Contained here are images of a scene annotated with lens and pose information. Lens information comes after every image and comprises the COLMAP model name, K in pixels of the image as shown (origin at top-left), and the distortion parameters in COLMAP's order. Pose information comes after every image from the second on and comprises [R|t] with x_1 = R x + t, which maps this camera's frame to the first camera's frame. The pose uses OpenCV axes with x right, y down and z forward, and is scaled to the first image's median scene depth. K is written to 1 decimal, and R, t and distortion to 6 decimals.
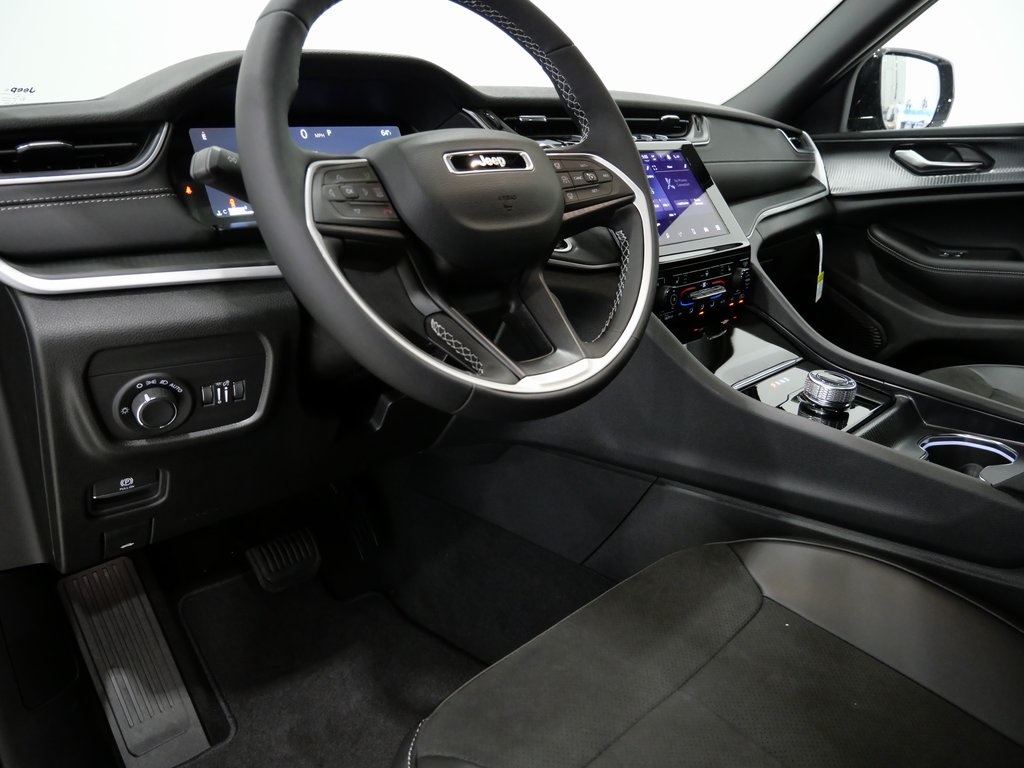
lens RADIAL K [[711.5, 0, 518.9], [0, 711.5, 388.5], [0, 0, 1]] dist [-0.032400, 0.001677]
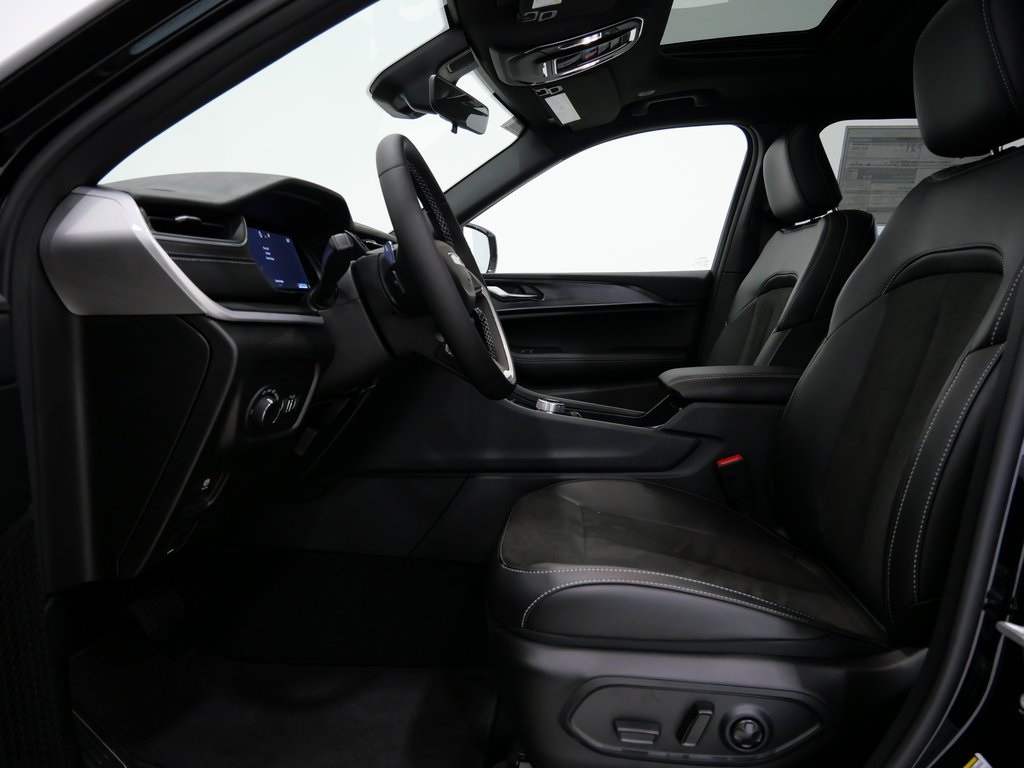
lens RADIAL K [[711.5, 0, 508.2], [0, 711.5, 379.9], [0, 0, 1]] dist [-0.032400, 0.001677]
pose [[0.758165, -0.021948, 0.651693, -0.474189], [0.160789, 0.974865, -0.154225, 0.115338], [-0.631928, 0.221713, 0.742637, -0.147516]]
